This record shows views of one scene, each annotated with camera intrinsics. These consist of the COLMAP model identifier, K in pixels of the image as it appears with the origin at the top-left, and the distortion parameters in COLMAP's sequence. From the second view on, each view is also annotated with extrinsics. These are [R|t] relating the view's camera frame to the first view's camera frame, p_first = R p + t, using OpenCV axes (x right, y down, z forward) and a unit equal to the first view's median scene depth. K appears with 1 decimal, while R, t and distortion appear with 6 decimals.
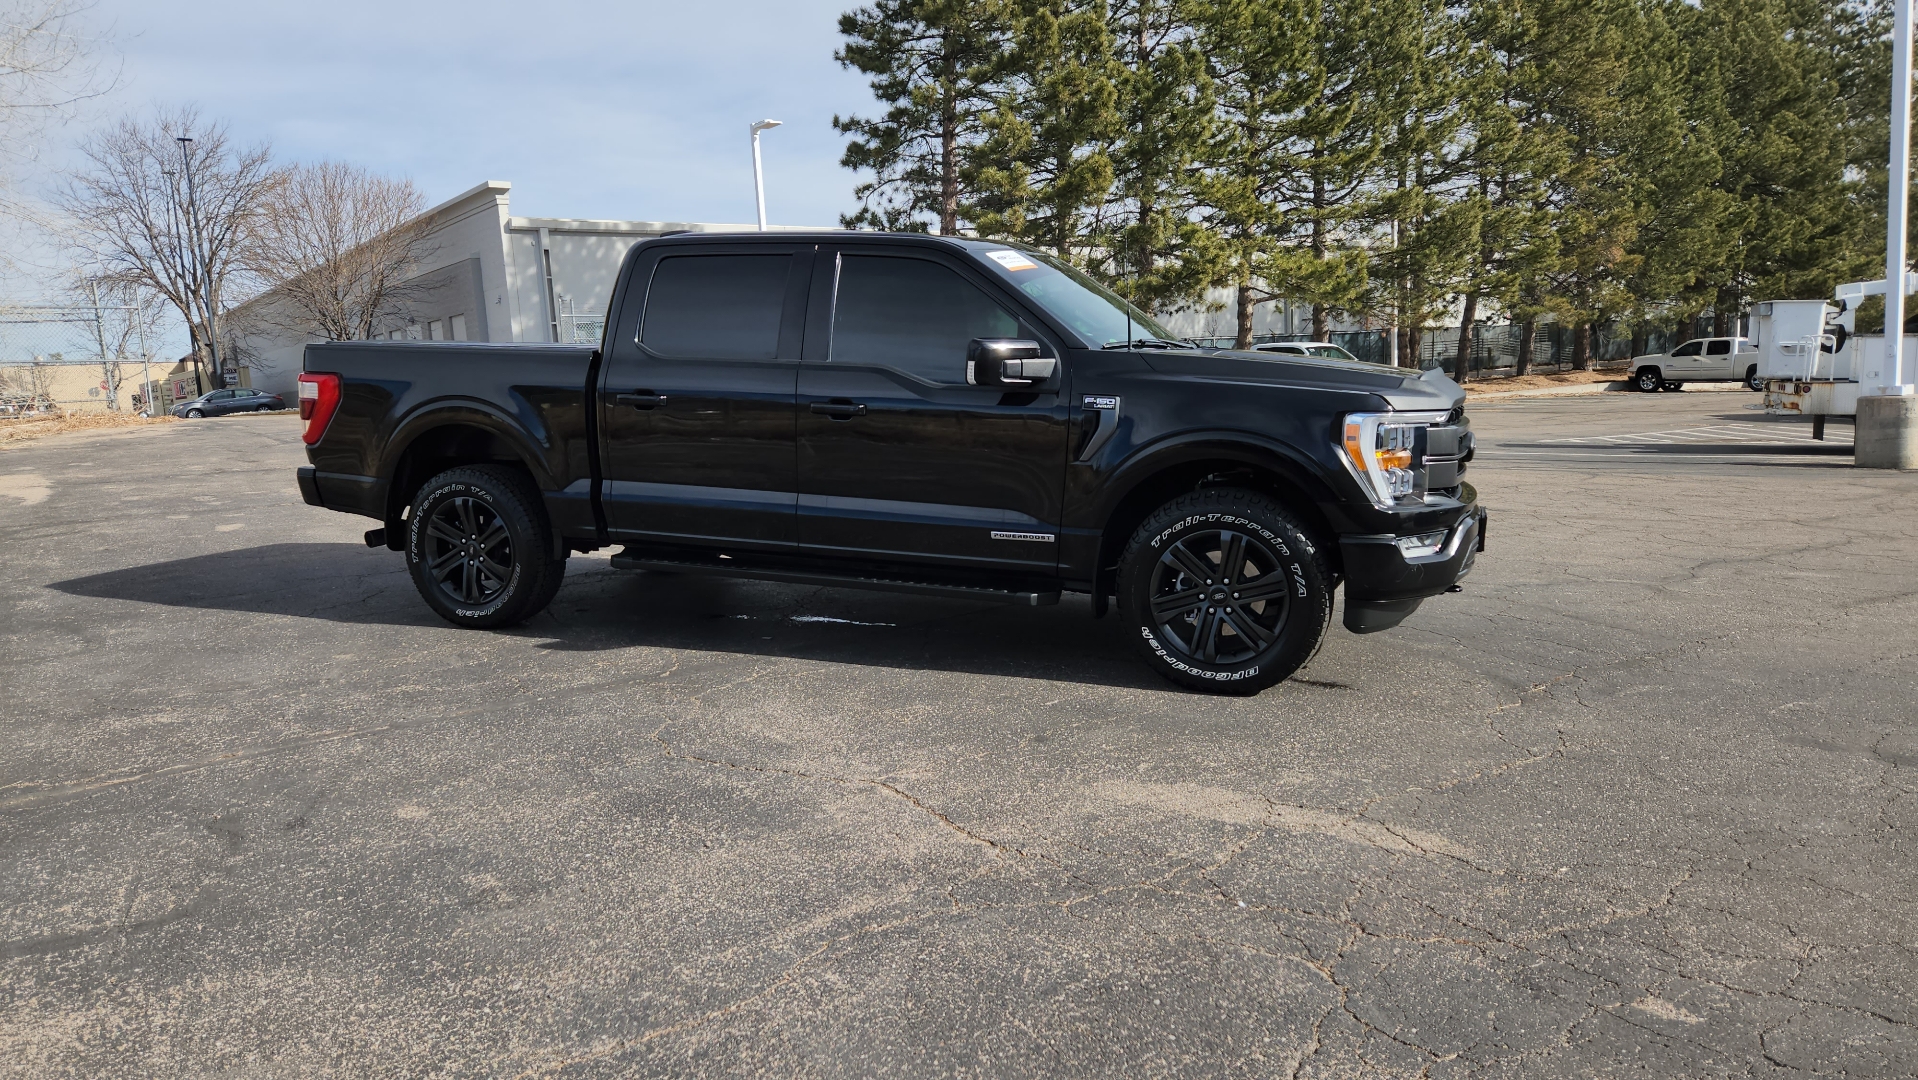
lens RADIAL K [[1298.0, 0, 897.6], [0, 1298.0, 532.5], [0, 0, 1]] dist [0.073588, -0.055624]
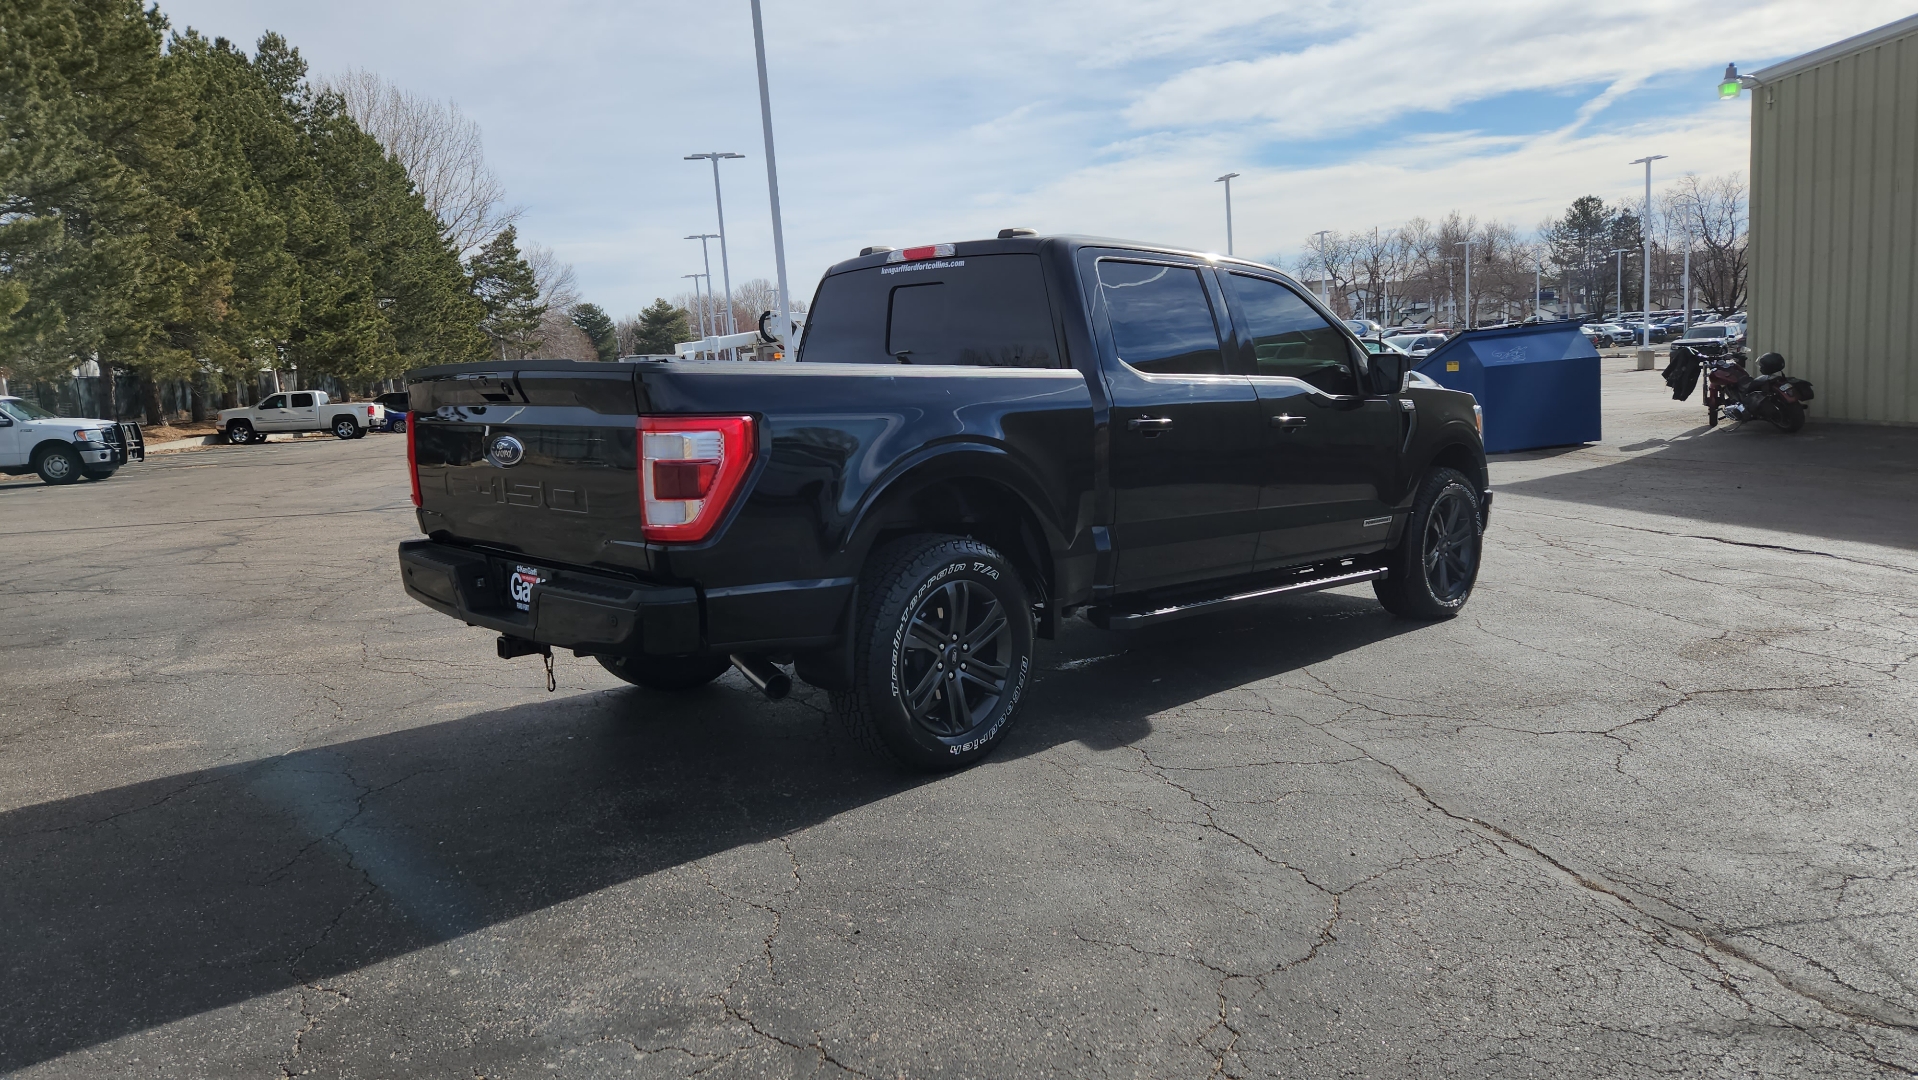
lens RADIAL K [[1308.4, 0, 919.4], [0, 1308.4, 527.6], [0, 0, 1]] dist [0.074416, -0.059811]
pose [[0.404746, -0.103627, 0.908538, -0.202492], [0.147653, 0.987926, 0.046903, -0.018964], [-0.902429, 0.115165, 0.415161, 0.152119]]
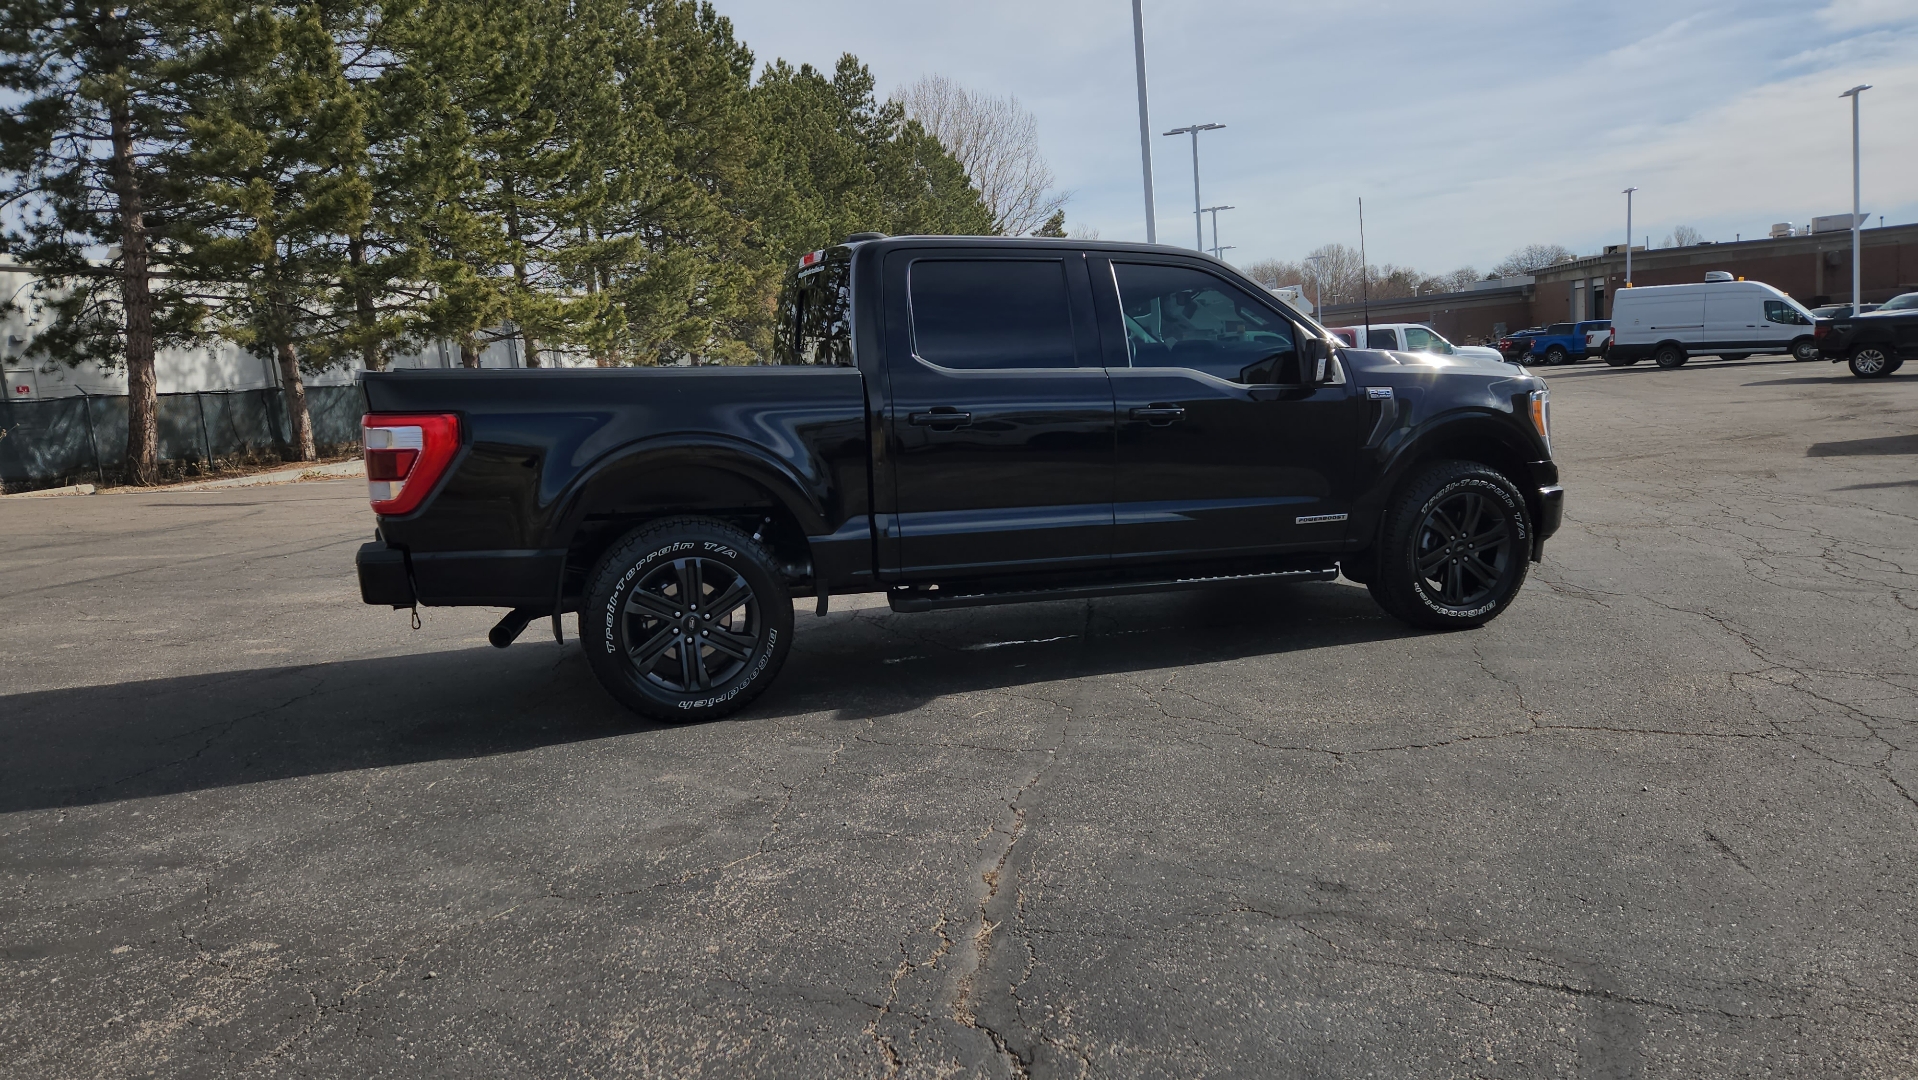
lens RADIAL K [[1308.1, 0, 918.5], [0, 1308.1, 542.8], [0, 0, 1]] dist [0.078600, -0.064887]
pose [[0.753023, -0.106092, 0.649385, -0.154888], [0.125018, 0.992007, 0.017097, -0.006716], [-0.646009, 0.068310, 0.760267, 0.064343]]
